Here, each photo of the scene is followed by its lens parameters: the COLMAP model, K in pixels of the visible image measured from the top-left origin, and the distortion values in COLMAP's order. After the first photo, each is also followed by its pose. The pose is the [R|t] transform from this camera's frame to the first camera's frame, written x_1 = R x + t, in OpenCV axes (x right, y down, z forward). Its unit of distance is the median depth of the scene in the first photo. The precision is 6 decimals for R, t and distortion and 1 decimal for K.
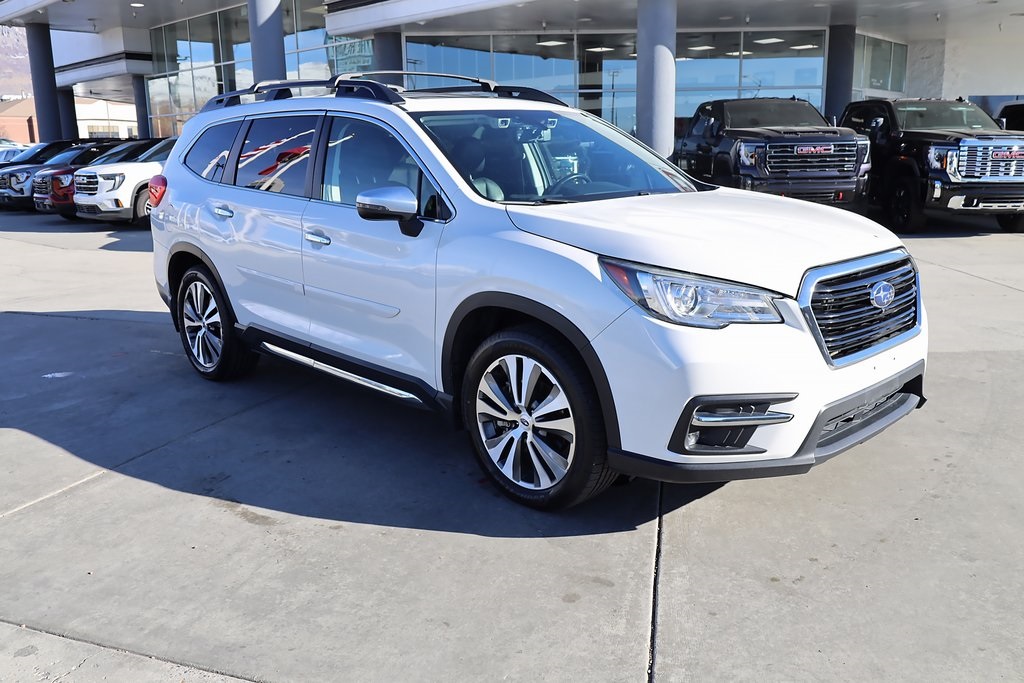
lens RADIAL K [[894.2, 0, 512.0], [0, 894.2, 341.5], [0, 0, 1]] dist [-0.030318, -0.001499]
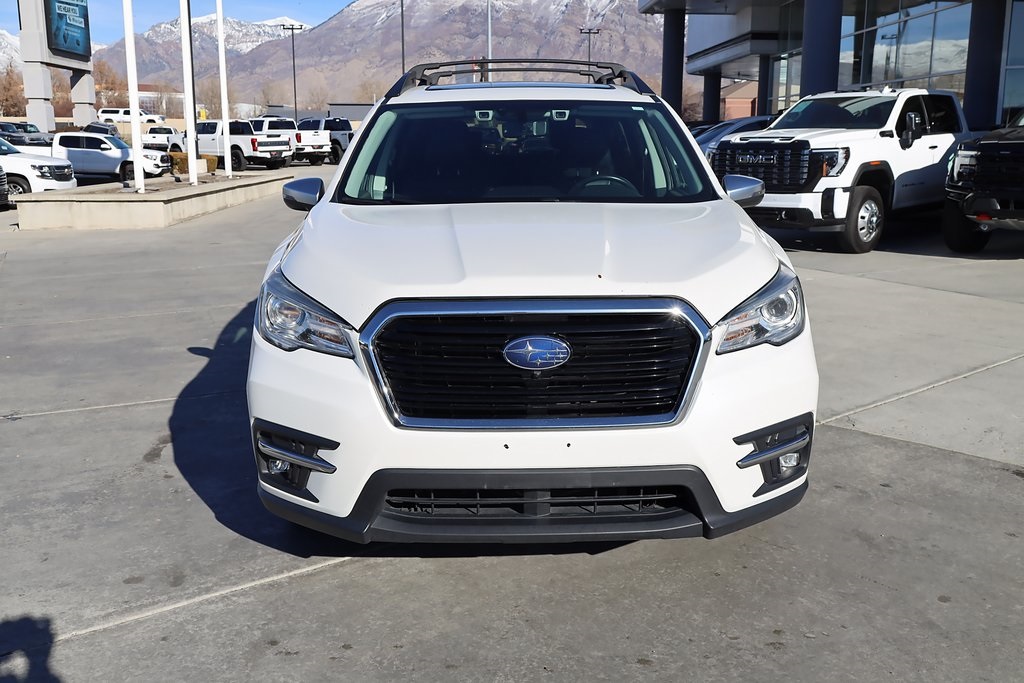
lens RADIAL K [[985.4, 0, 512.0], [0, 985.4, 341.5], [0, 0, 1]] dist [-0.004574, 0.005902]
pose [[0.702395, 0.154126, -0.694900, 0.936388], [-0.155913, 0.985881, 0.061069, -0.103645], [0.694501, 0.065449, 0.716508, 0.387384]]
